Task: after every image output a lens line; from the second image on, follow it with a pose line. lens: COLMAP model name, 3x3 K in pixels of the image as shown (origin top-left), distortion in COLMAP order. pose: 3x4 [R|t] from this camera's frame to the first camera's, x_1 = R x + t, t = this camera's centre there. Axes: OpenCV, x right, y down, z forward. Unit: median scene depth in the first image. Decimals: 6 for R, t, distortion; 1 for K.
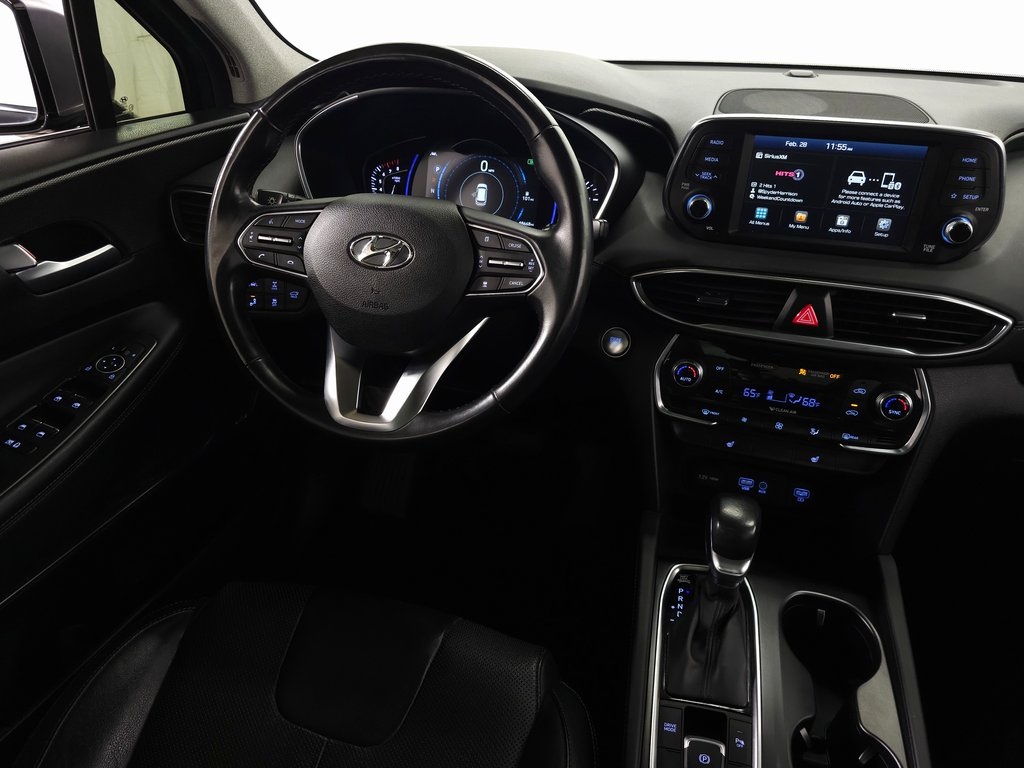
lens RADIAL K [[672.2, 0, 512.0], [0, 672.2, 384.0], [0, 0, 1]] dist [0.062196, -0.068699]
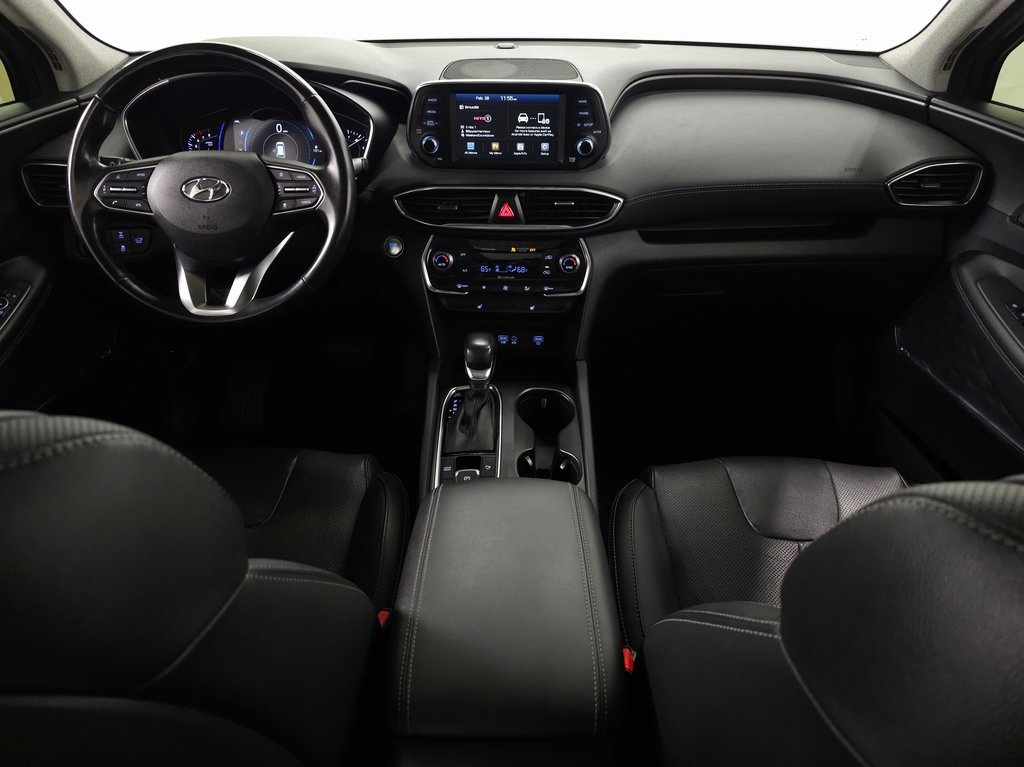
lens RADIAL K [[679.0, 0, 512.0], [0, 679.0, 383.5], [0, 0, 1]] dist [0.066146, -0.058110]
pose [[0.969842, -0.146155, 0.195054, 0.083880], [0.138279, 0.988948, 0.053476, 0.205580], [-0.200714, -0.024892, 0.979334, -0.530983]]
